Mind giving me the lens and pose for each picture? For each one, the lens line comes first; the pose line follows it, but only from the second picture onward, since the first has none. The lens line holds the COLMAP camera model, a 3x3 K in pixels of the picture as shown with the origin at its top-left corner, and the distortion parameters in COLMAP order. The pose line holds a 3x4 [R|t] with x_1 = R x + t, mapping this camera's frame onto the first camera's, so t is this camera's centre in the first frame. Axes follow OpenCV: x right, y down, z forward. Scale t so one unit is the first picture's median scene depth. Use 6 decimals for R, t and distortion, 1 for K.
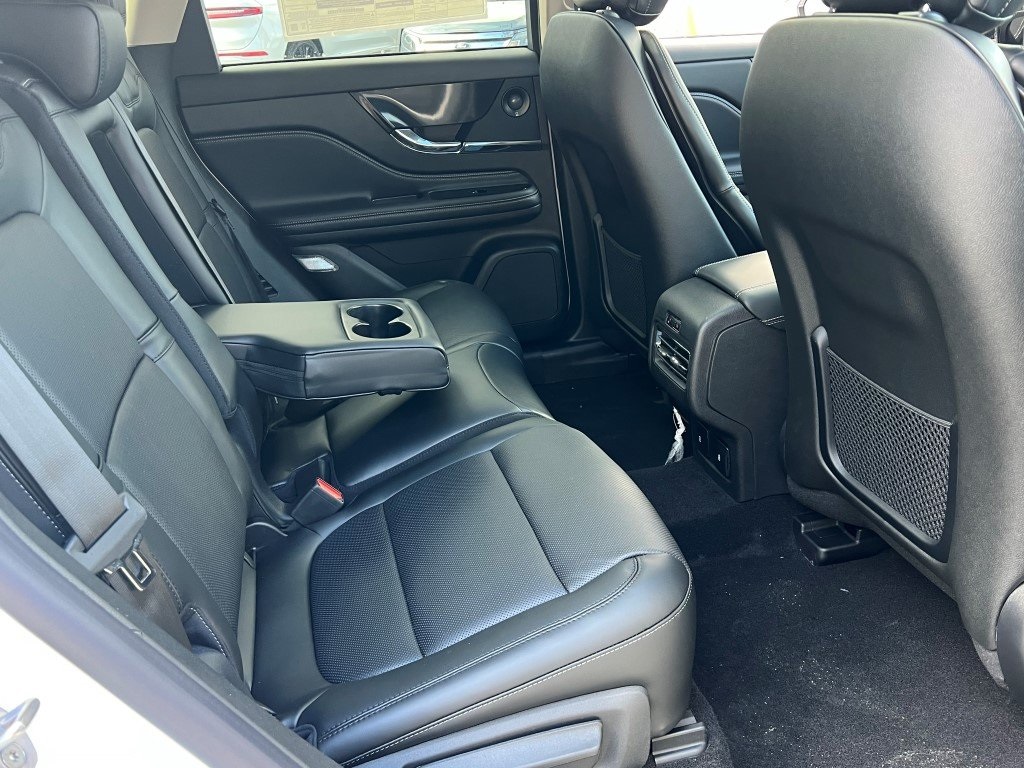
lens RADIAL K [[971.6, 0, 509.9], [0, 971.6, 384.9], [0, 0, 1]] dist [0.020110, -0.012710]
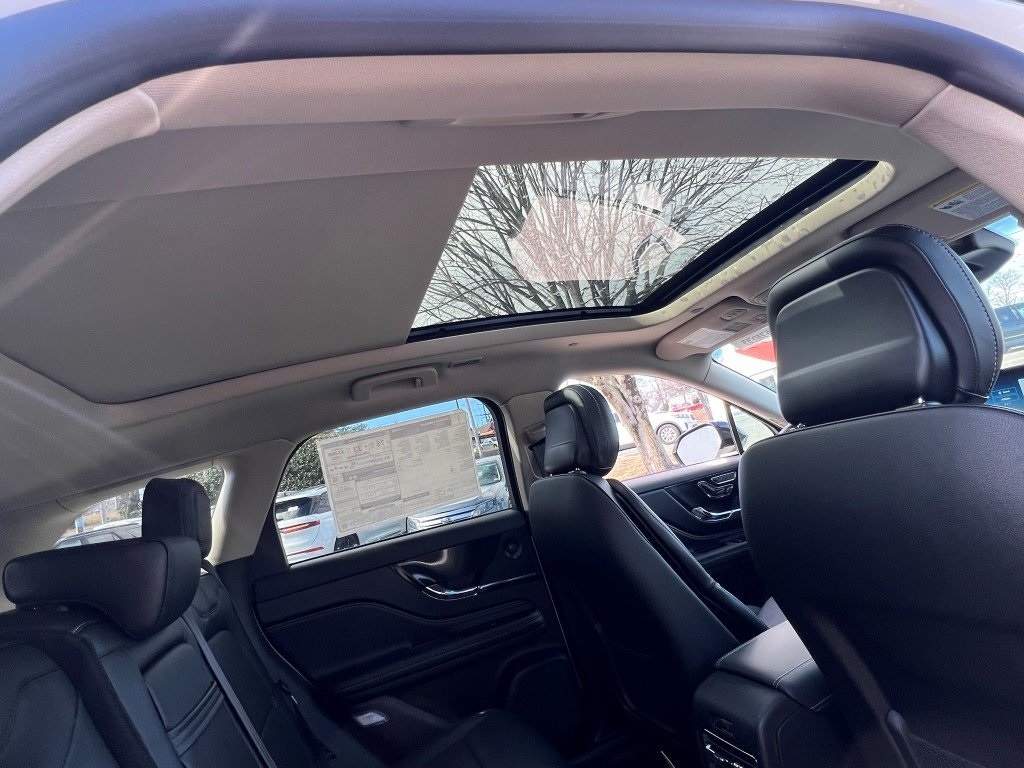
lens RADIAL K [[539.3, 0, 512.1], [0, 539.3, 386.6], [0, 0, 1]] dist [0.014235, 0.000689]
pose [[0.978350, -0.153921, 0.138348, -0.062713], [0.204055, 0.829011, -0.520675, -0.082561], [-0.034549, 0.537633, 0.842471, 0.236304]]
